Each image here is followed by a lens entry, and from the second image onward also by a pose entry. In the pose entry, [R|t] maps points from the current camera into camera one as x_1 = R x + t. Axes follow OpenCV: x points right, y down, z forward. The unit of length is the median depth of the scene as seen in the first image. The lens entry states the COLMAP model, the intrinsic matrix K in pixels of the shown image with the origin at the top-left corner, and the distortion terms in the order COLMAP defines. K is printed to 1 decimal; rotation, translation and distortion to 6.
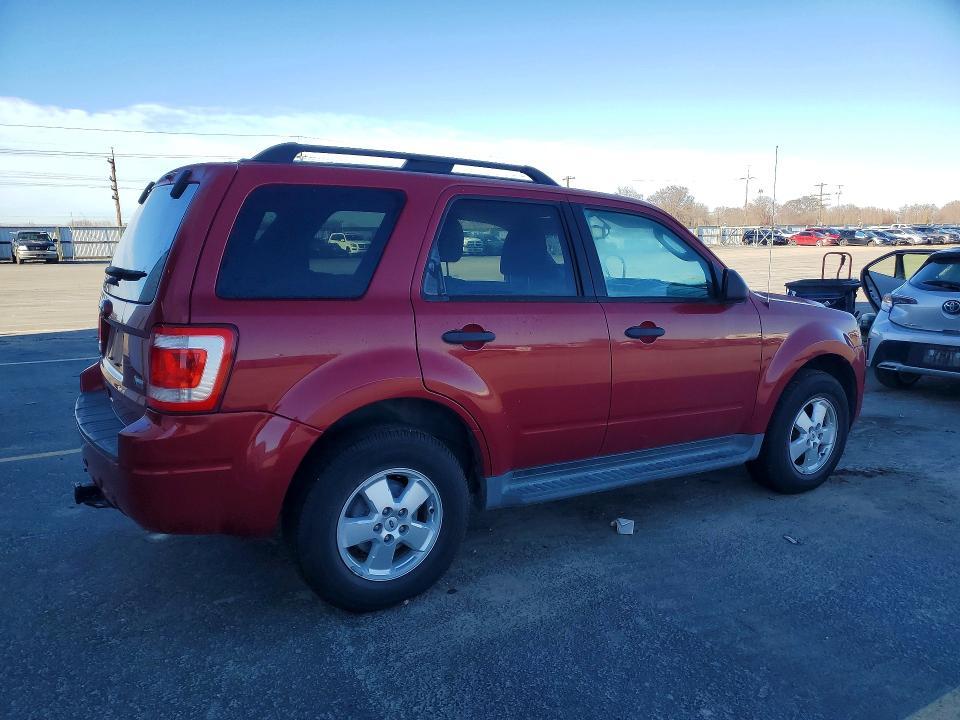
lens RADIAL K [[751.9, 0, 472.5], [0, 751.9, 359.5], [0, 0, 1]] dist [0.006231, 0.001056]
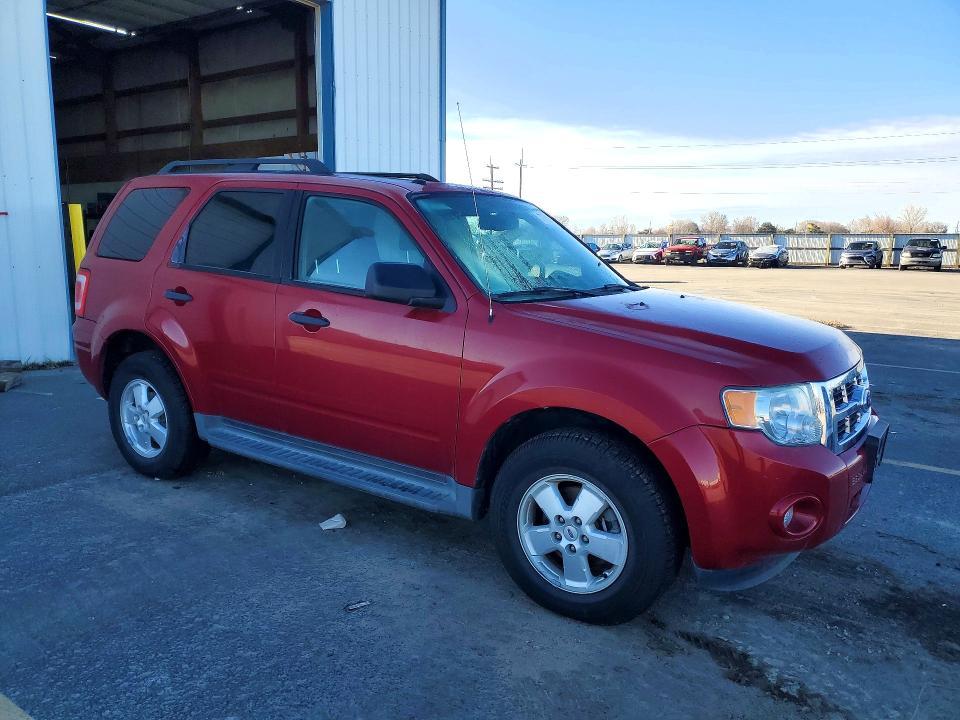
lens RADIAL K [[751.9, 0, 472.5], [0, 751.9, 359.5], [0, 0, 1]] dist [0.006231, 0.001056]
pose [[0.403645, 0.154690, -0.901744, 1.275868], [-0.164844, 0.981770, 0.094629, -0.119813], [0.899943, 0.110450, 0.421786, 0.835100]]
